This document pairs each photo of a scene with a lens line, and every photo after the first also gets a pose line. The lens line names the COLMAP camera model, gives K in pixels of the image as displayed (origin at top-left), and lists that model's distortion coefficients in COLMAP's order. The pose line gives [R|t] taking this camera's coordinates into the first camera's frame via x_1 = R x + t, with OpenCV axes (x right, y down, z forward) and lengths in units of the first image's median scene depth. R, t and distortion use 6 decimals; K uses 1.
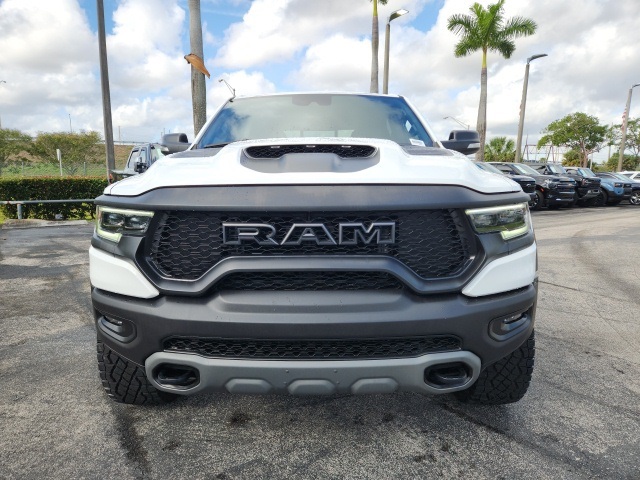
lens RADIAL K [[426.3, 0, 310.1], [0, 426.3, 236.2], [0, 0, 1]] dist [0.071563, -0.053403]
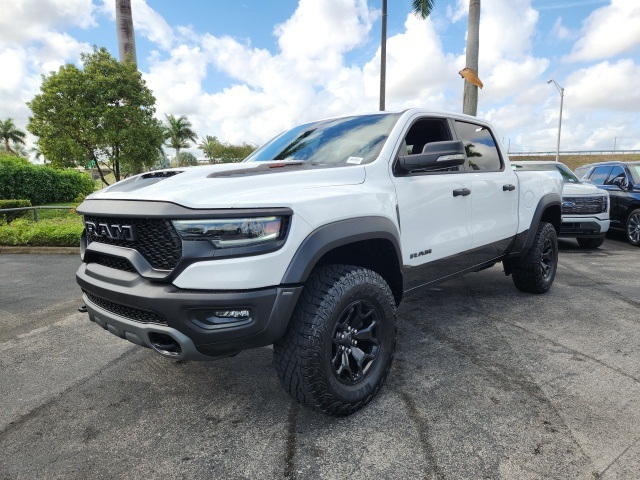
lens RADIAL K [[426.3, 0, 326.3], [0, 426.3, 241.7], [0, 0, 1]] dist [0.071563, -0.053403]
pose [[0.751708, 0.076340, -0.655063, 0.101589], [-0.083570, 0.996297, 0.020208, -0.004006], [0.654180, 0.039553, 0.755304, 0.020175]]
